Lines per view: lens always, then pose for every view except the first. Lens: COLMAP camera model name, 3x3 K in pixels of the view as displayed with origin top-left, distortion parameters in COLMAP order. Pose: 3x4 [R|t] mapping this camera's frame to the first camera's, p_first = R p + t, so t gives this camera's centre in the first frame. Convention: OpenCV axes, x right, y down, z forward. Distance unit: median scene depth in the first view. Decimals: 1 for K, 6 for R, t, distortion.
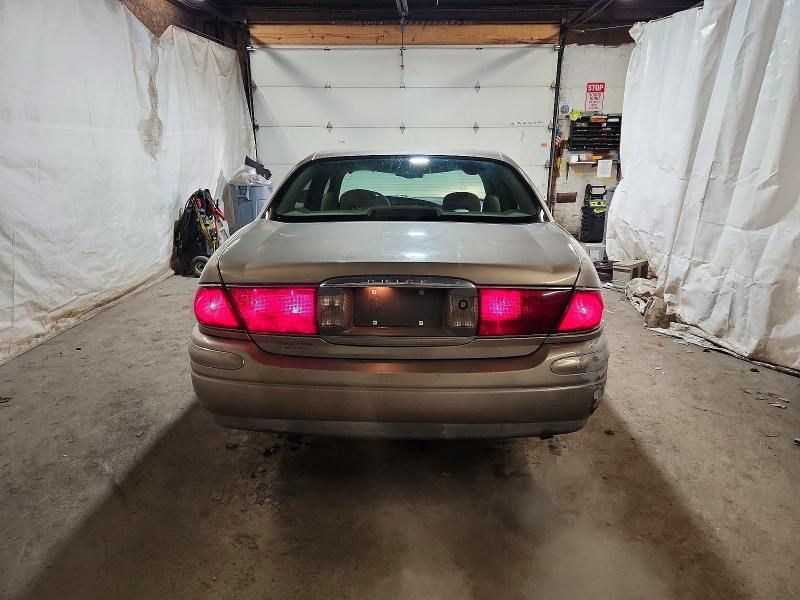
lens RADIAL K [[585.5, 0, 400.0], [0, 585.5, 300.0], [0, 0, 1]] dist [0.004057, -0.029421]
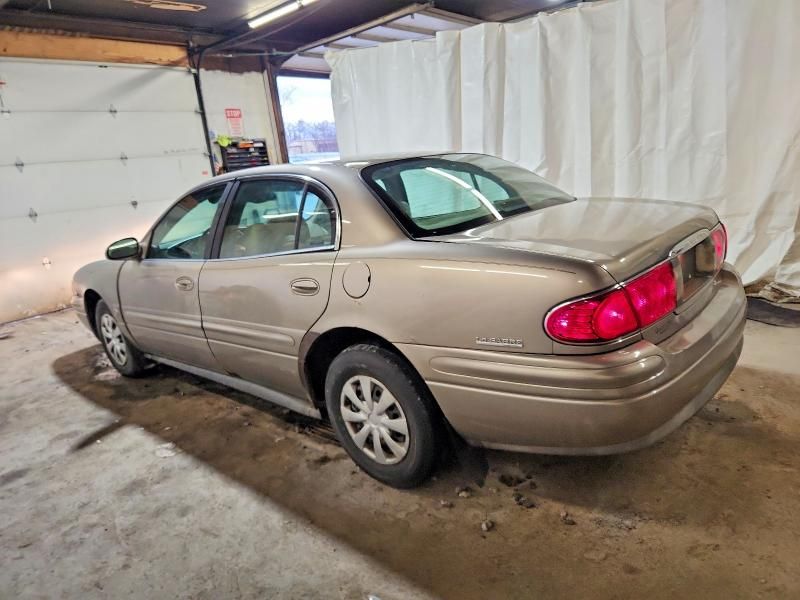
lens RADIAL K [[585.5, 0, 400.0], [0, 585.5, 300.0], [0, 0, 1]] dist [0.004057, -0.029421]
pose [[0.588251, -0.229119, 0.775542, -0.346526], [0.283983, 0.956474, 0.067170, -0.045474], [-0.757176, 0.180728, 0.627712, 0.216541]]
